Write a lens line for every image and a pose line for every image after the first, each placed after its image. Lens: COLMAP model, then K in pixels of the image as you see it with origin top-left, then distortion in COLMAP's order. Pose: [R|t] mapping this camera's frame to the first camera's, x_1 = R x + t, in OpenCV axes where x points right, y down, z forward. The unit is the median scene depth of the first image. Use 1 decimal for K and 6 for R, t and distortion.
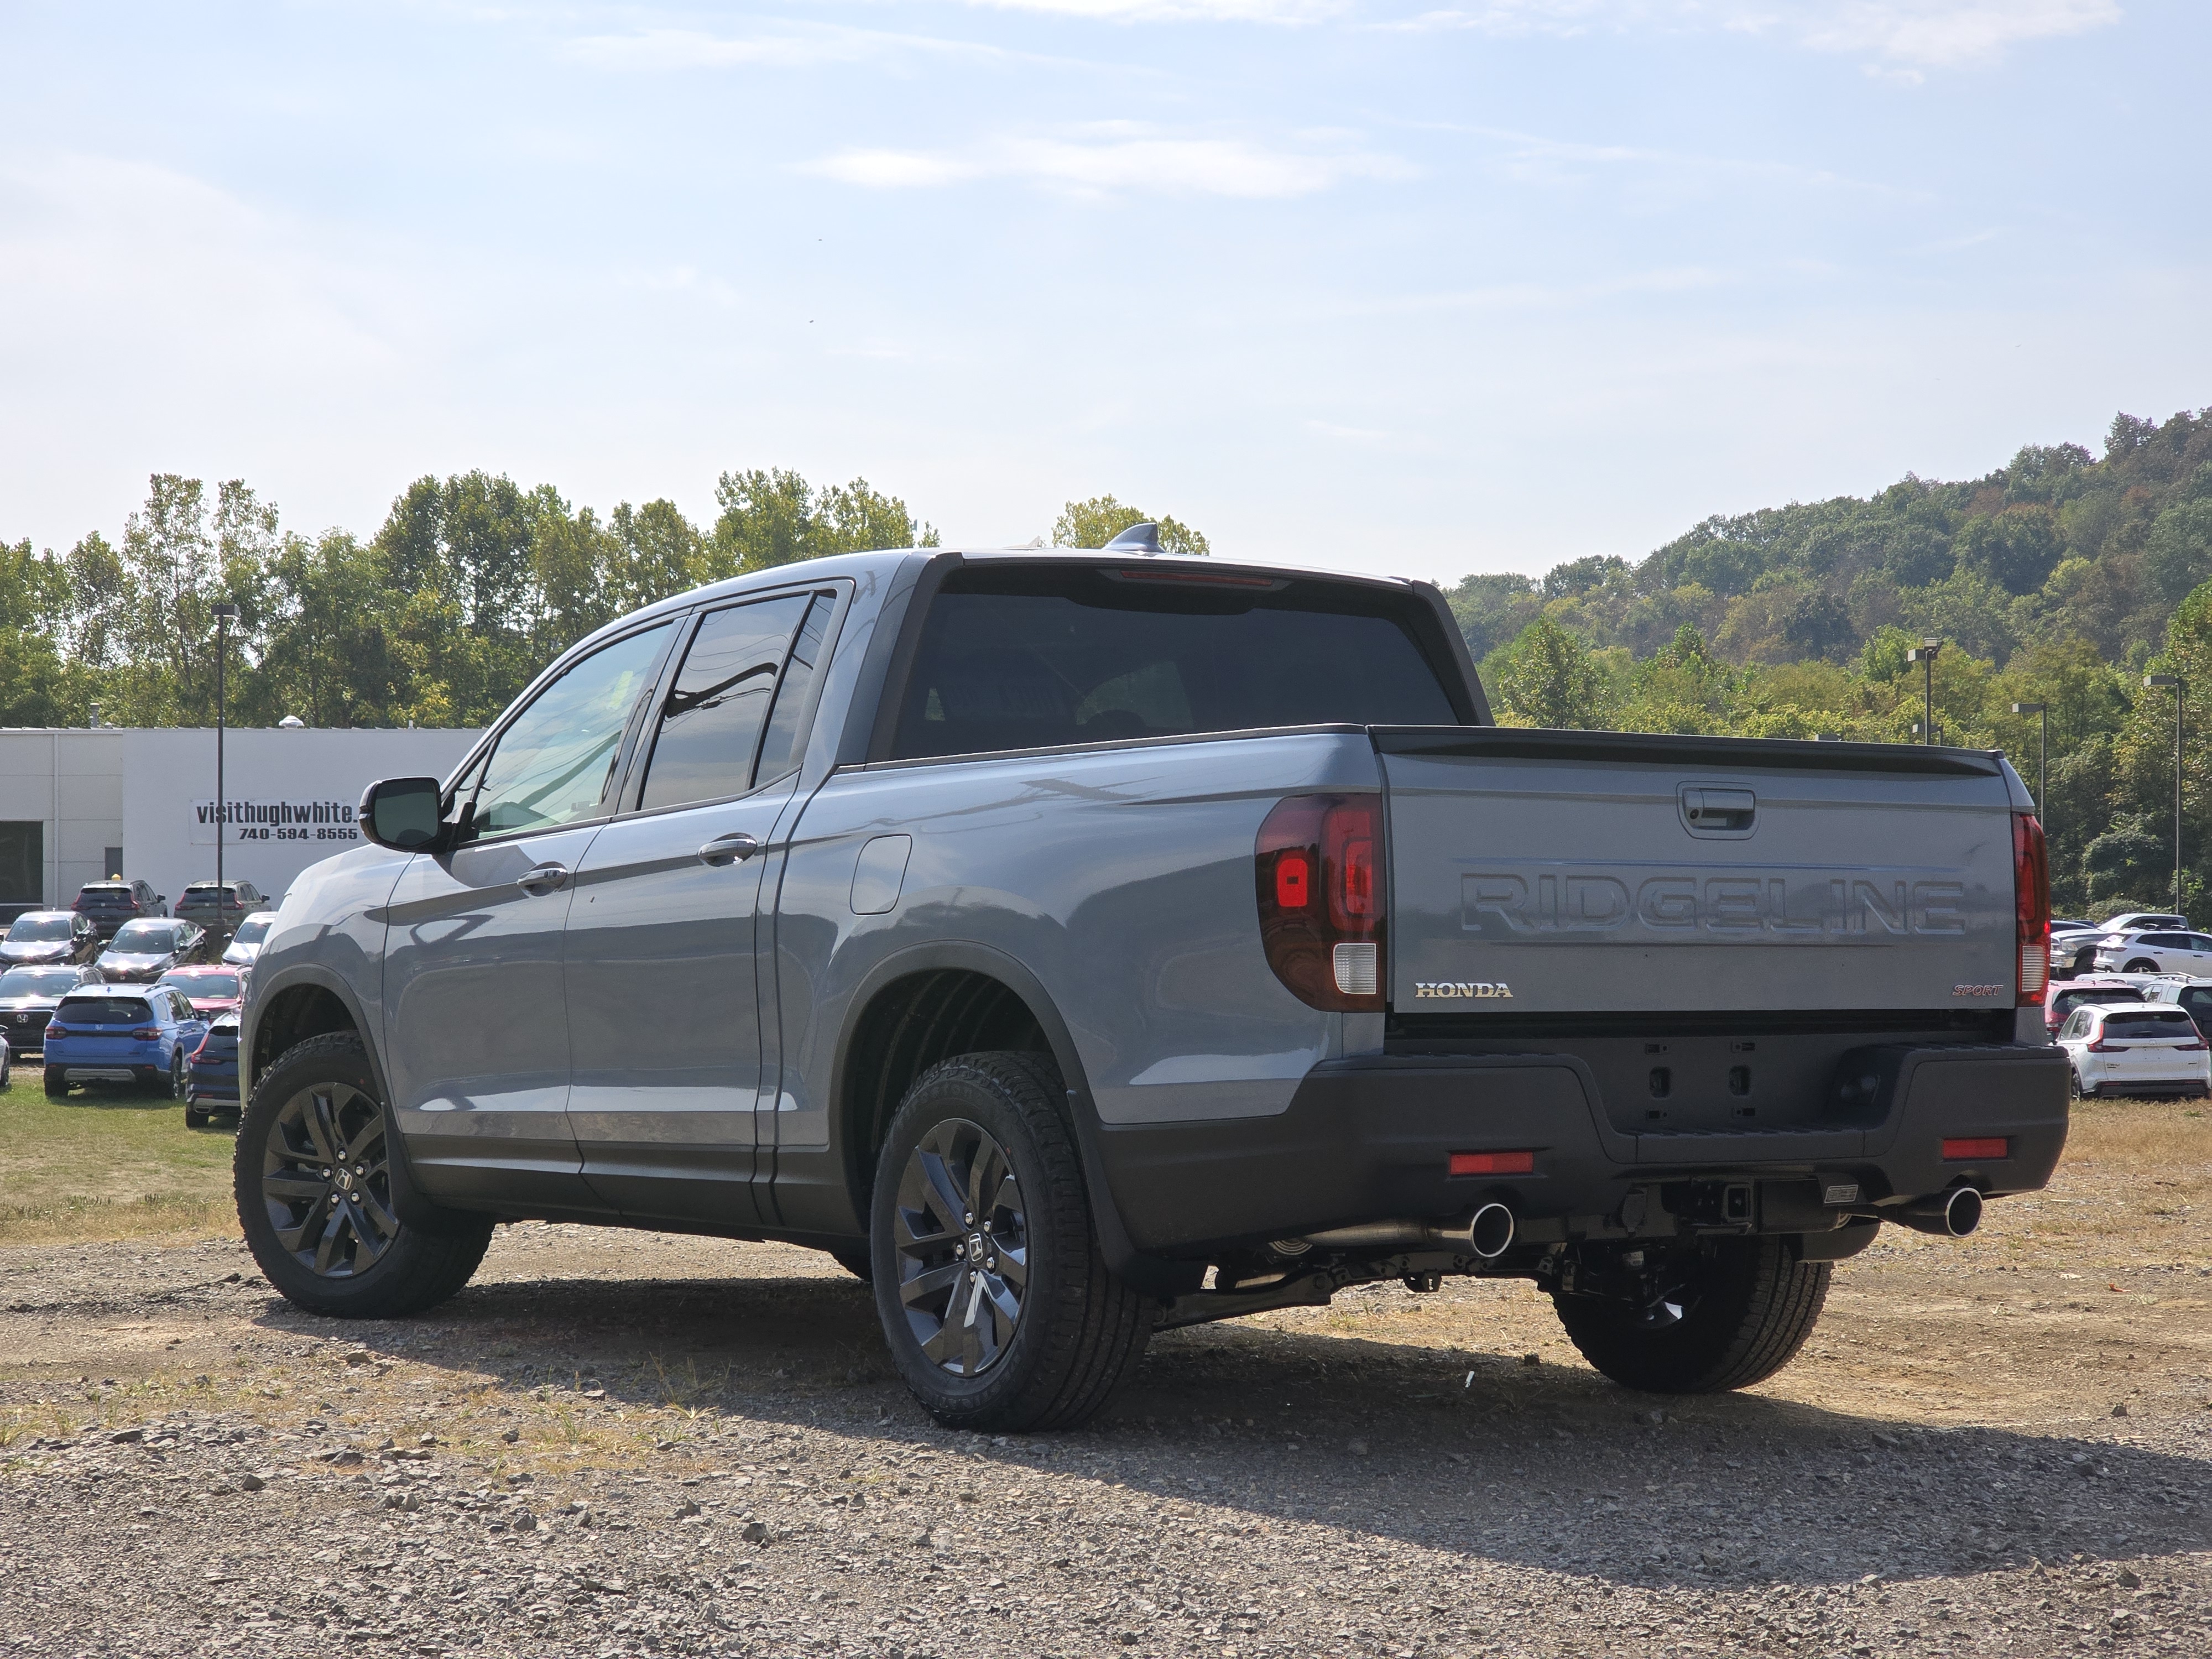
lens RADIAL K [[4502.7, 0, 1106.0], [0, 4502.7, 829.5], [0, 0, 1]] dist [-0.760627, 7.712870]
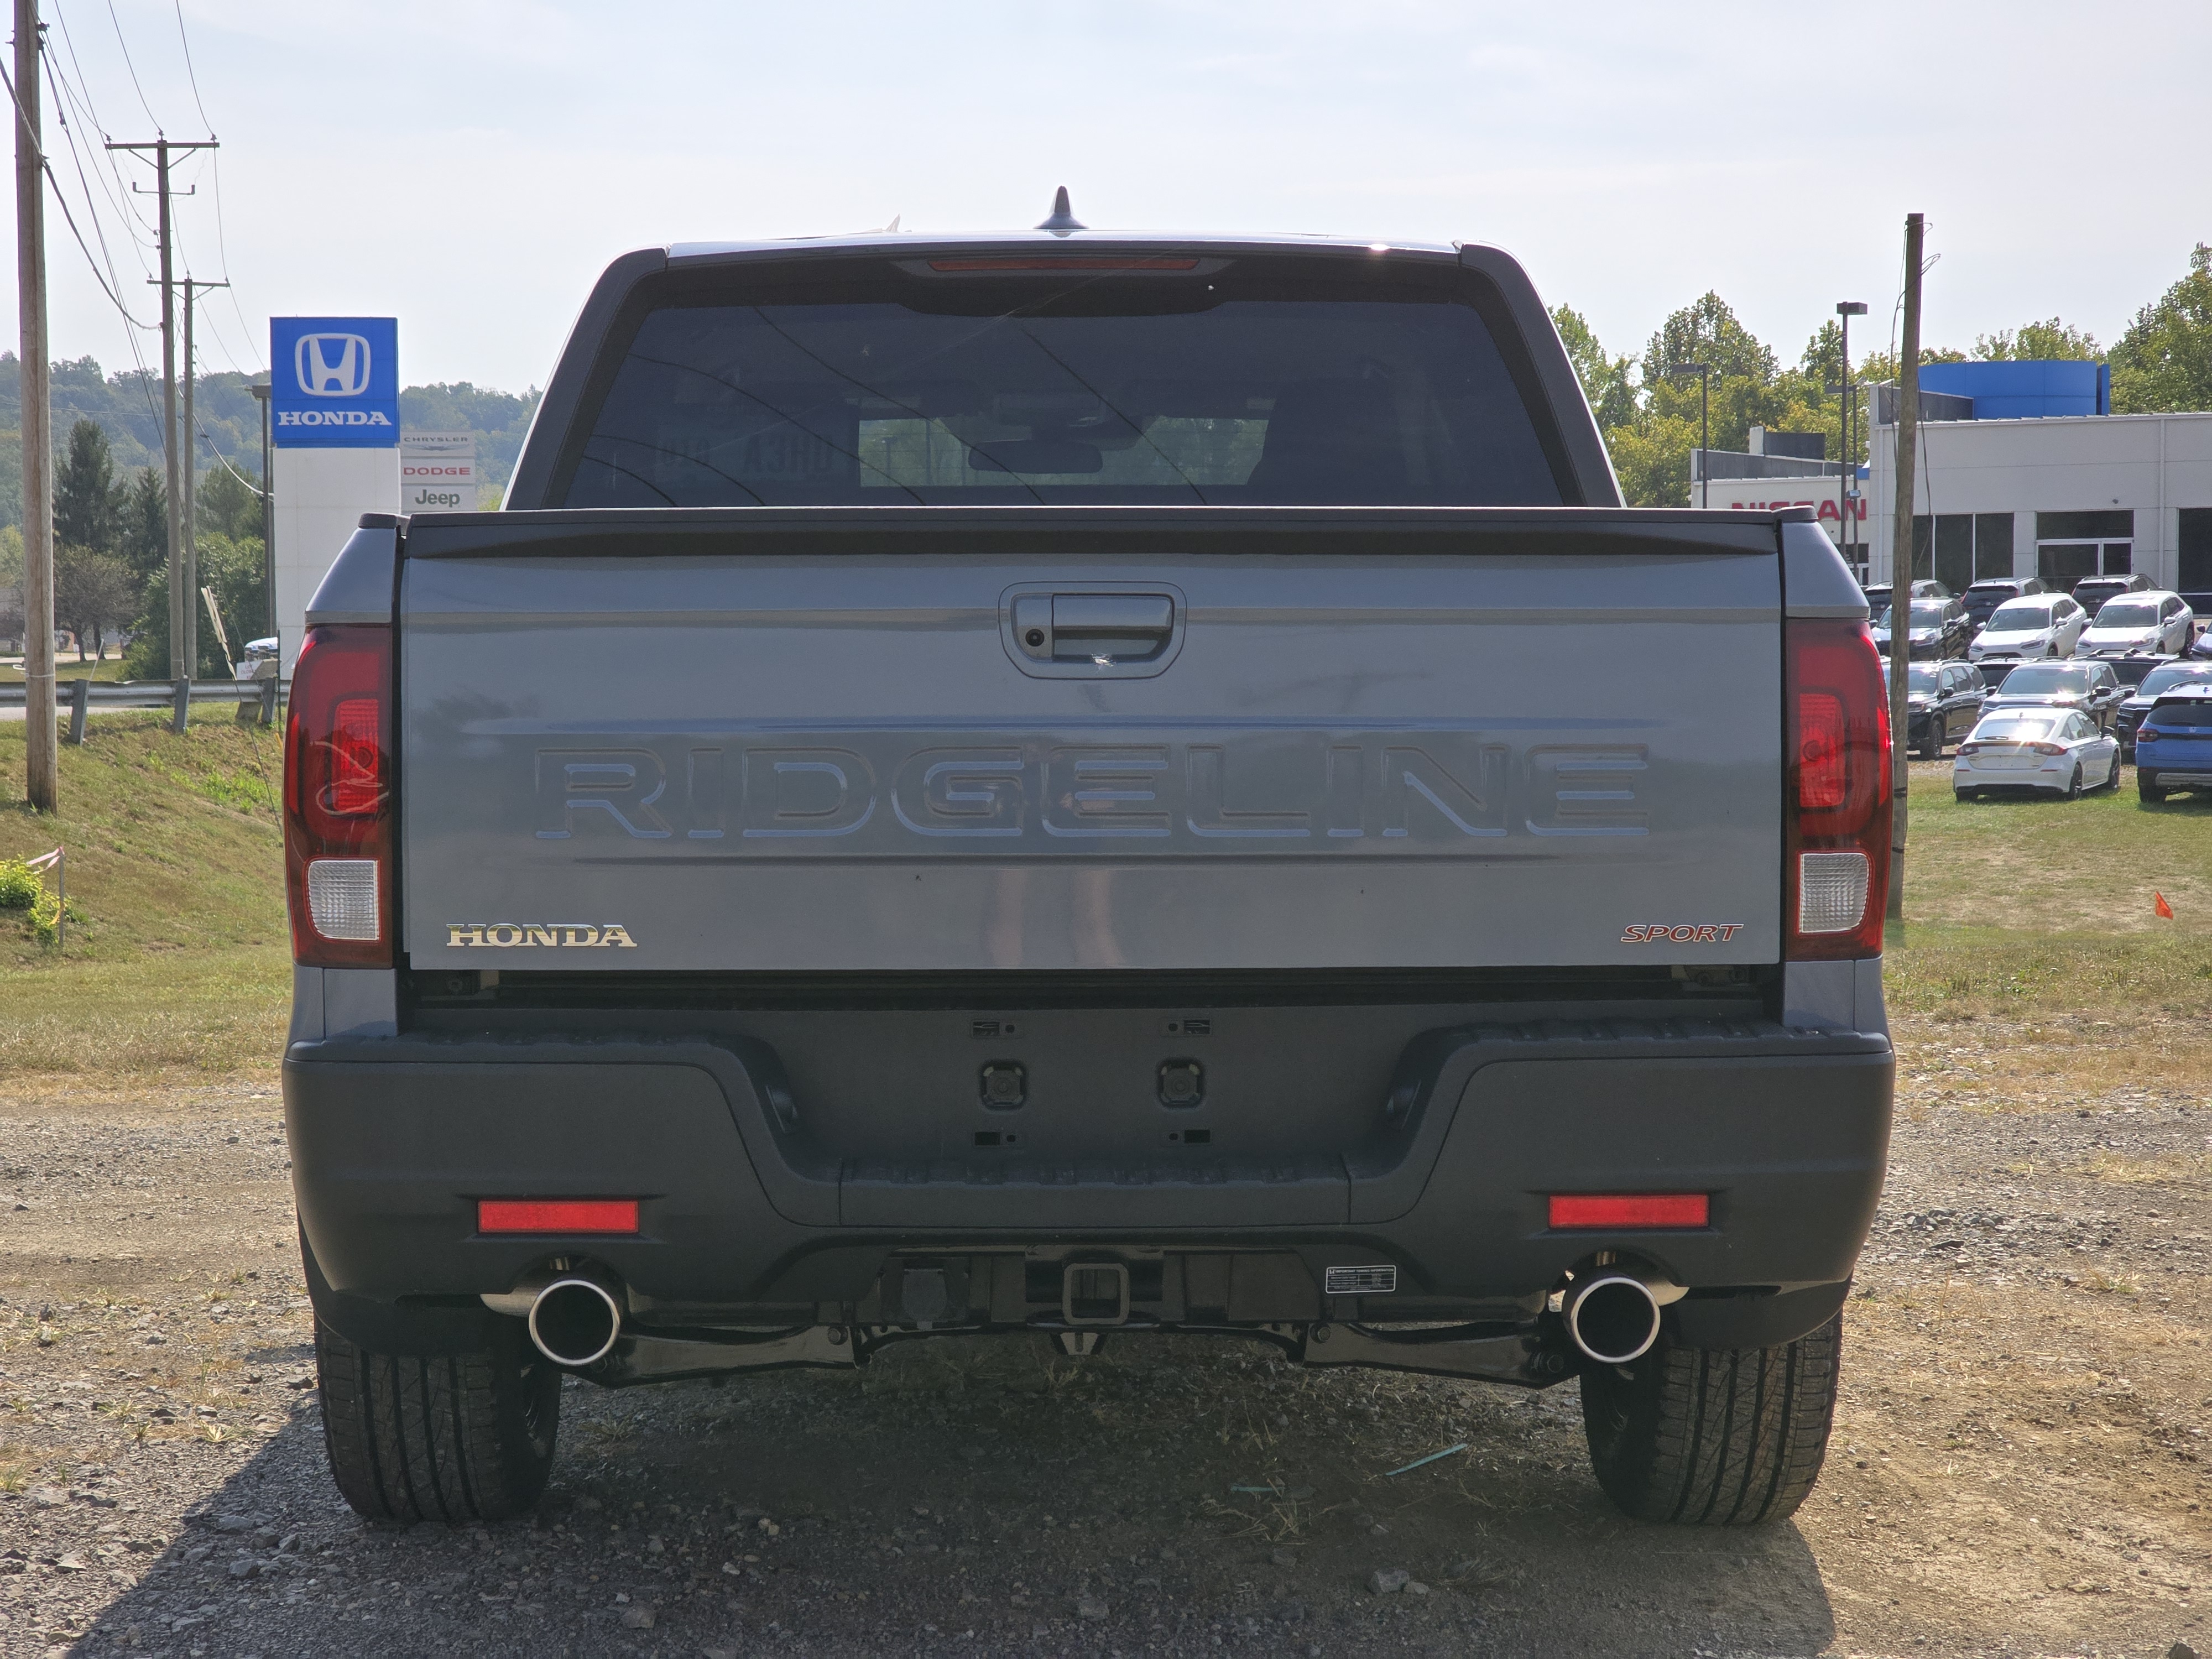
lens RADIAL K [[4502.7, 0, 1106.0], [0, 4502.7, 829.5], [0, 0, 1]] dist [-0.760627, 7.712870]
pose [[0.859155, 0.015721, -0.511473, 0.440196], [0.021457, 0.997542, 0.066704, -0.017485], [0.511265, -0.068284, 0.856706, 0.483305]]
